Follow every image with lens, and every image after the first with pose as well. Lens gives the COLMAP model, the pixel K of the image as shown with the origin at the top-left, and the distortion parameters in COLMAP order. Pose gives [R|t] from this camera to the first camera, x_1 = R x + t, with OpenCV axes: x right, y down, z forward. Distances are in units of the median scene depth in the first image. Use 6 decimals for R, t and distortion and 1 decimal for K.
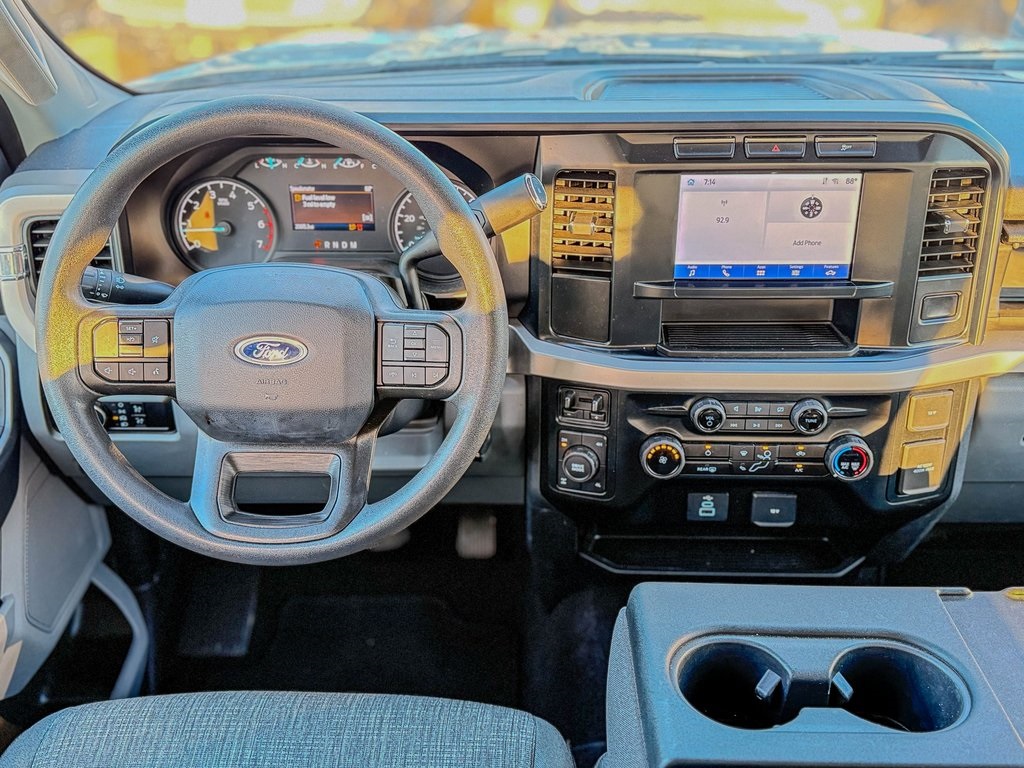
lens RADIAL K [[1003.9, 0, 486.3], [0, 1003.9, 381.7], [0, 0, 1]] dist [0.072645, 0.000000]
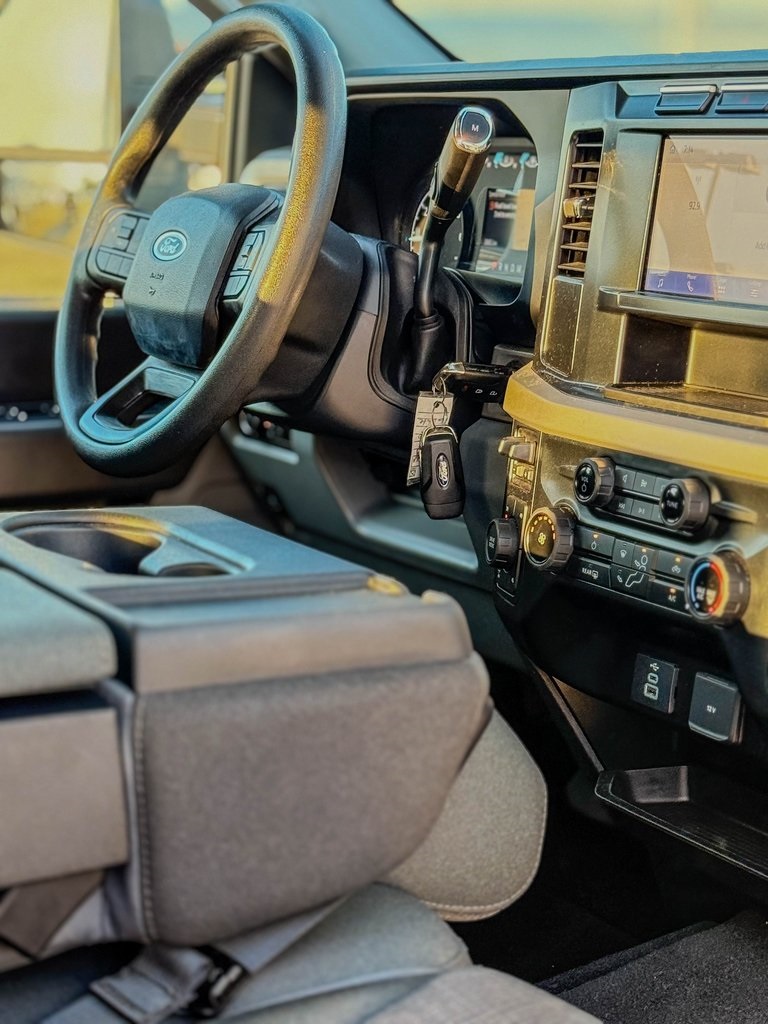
lens RADIAL K [[2164.1, 0, 425.8], [0, 2164.1, 507.8], [0, 0, 1]] dist [0.131663, 0.000000]
pose [[0.517056, 0.160148, -0.840836, 1.145469], [-0.418704, 0.904110, -0.085275, 0.182847], [0.746552, 0.396153, 0.534530, 0.133685]]
